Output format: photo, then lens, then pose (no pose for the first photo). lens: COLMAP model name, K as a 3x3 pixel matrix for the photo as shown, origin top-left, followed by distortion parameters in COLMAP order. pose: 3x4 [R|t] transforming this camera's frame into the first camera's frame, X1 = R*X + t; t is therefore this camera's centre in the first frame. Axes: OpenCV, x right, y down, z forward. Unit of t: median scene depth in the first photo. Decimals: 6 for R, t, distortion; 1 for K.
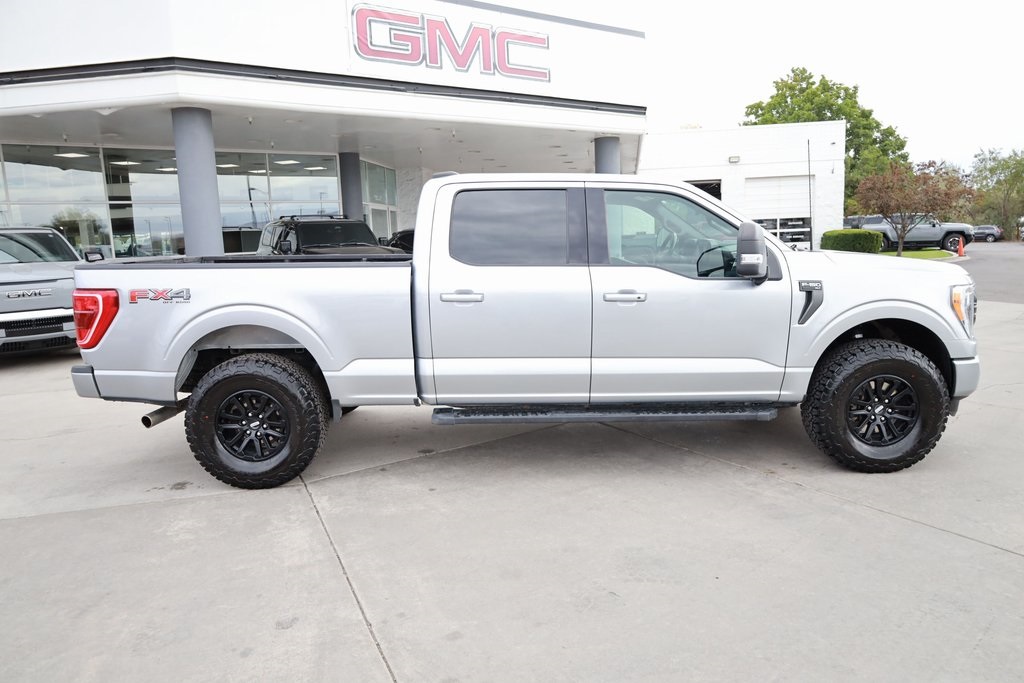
lens RADIAL K [[704.6, 0, 512.0], [0, 704.6, 341.5], [0, 0, 1]] dist [-0.007448, -0.003317]
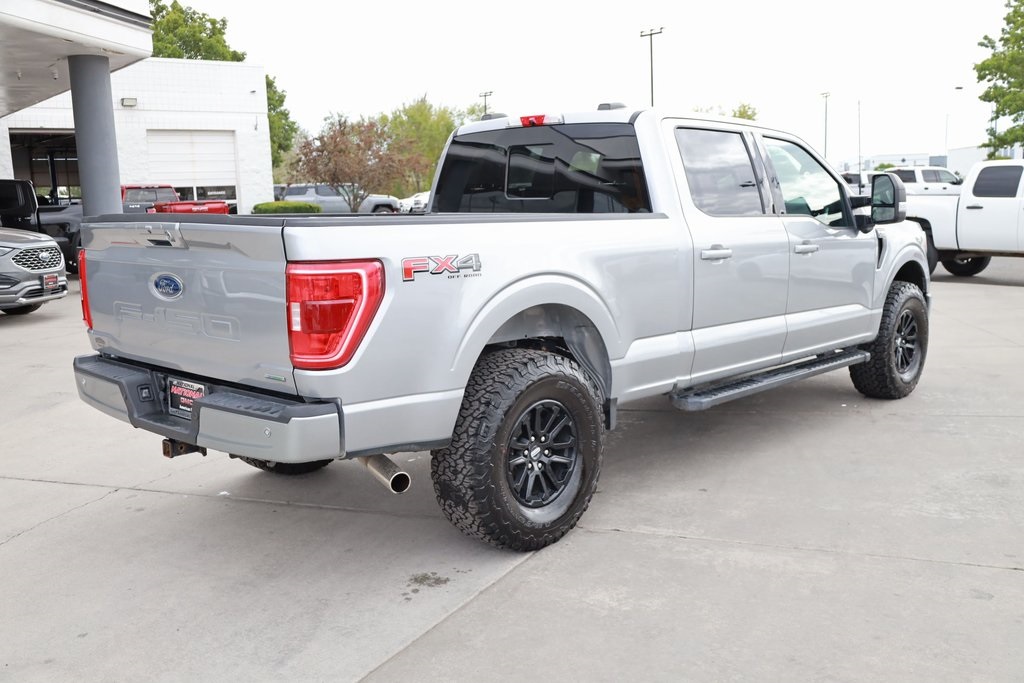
lens RADIAL K [[989.2, 0, 512.0], [0, 989.2, 341.5], [0, 0, 1]] dist [-0.005485, -0.014875]
pose [[0.681384, -0.095912, 0.725615, -1.063674], [0.112487, 0.993322, 0.025667, -0.015225], [-0.723231, 0.064133, 0.687622, 0.356191]]
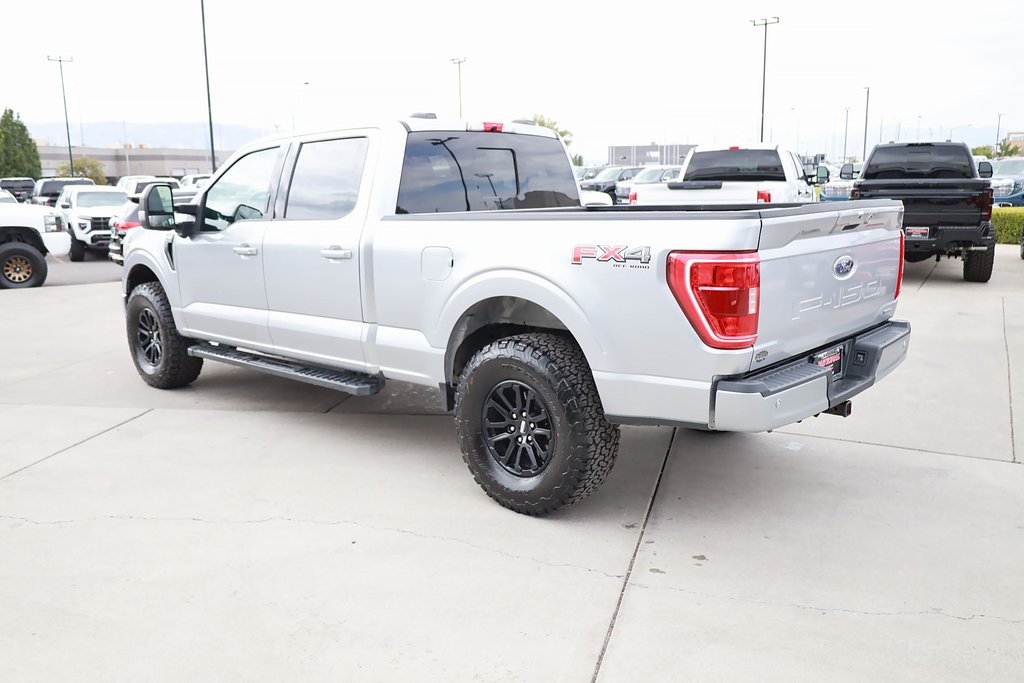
lens RADIAL K [[835.3, 0, 515.7], [0, 835.3, 318.9], [0, 0, 1]] dist [0.003774, 0.006406]
pose [[-0.745977, -0.069459, 0.662340, -0.942626], [0.134620, 0.958288, 0.252113, -0.282597], [-0.652224, 0.277234, -0.705510, 2.016889]]
